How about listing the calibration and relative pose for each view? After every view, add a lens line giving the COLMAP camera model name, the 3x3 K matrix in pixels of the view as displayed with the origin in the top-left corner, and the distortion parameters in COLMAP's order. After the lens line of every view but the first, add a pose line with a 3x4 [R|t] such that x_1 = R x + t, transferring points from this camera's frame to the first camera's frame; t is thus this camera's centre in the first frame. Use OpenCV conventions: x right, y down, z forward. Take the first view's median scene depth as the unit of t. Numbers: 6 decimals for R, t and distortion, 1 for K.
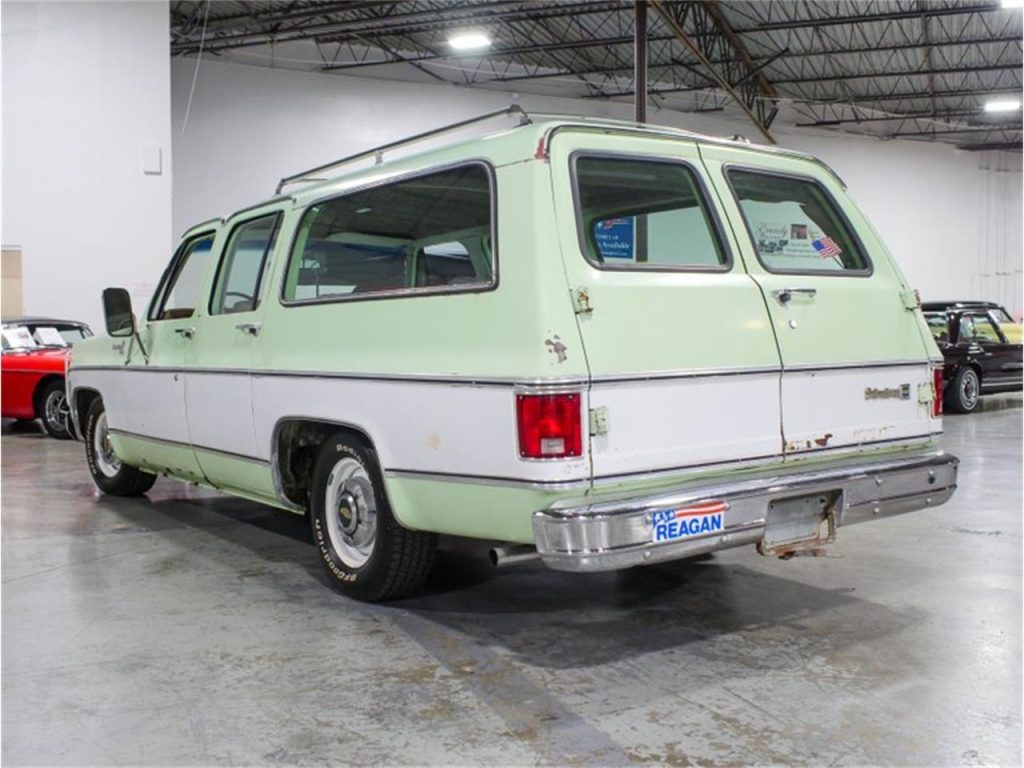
lens RADIAL K [[1077.2, 0, 508.1], [0, 1077.2, 379.9], [0, 0, 1]] dist [-0.056301, 0.022921]
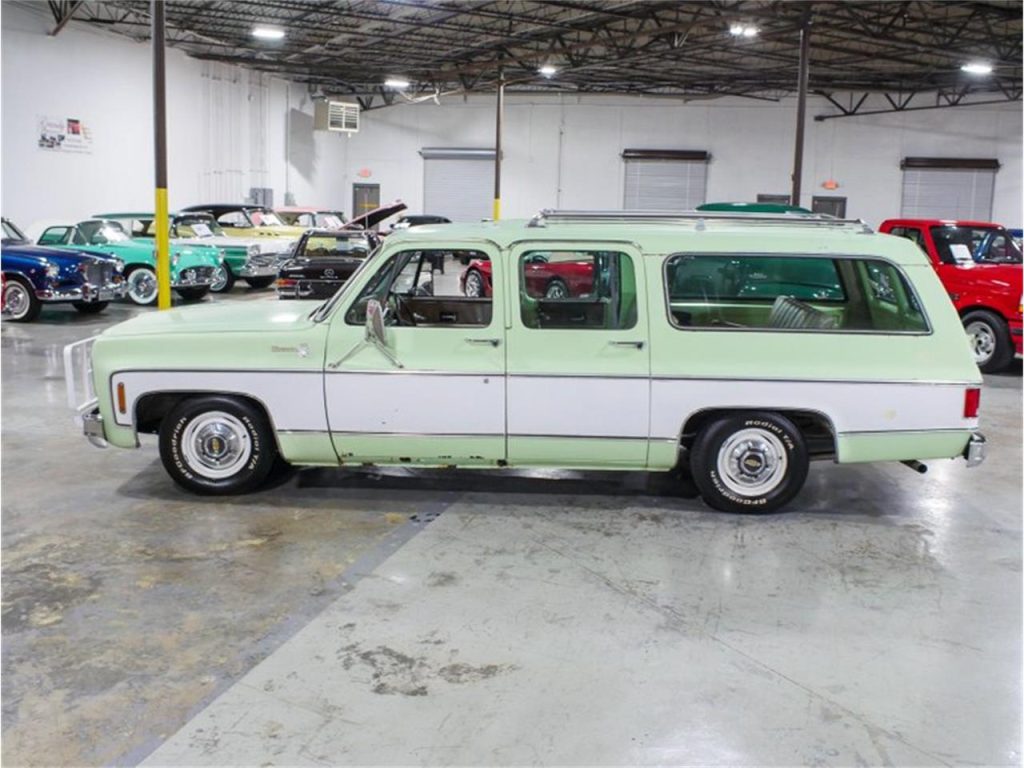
lens RADIAL K [[1077.2, 0, 508.1], [0, 1077.2, 379.9], [0, 0, 1]] dist [-0.056301, 0.022921]
pose [[0.589308, -0.118211, 0.799214, -0.313919], [0.005641, 0.989816, 0.142243, -0.043918], [-0.807889, -0.079317, 0.583973, 0.072696]]
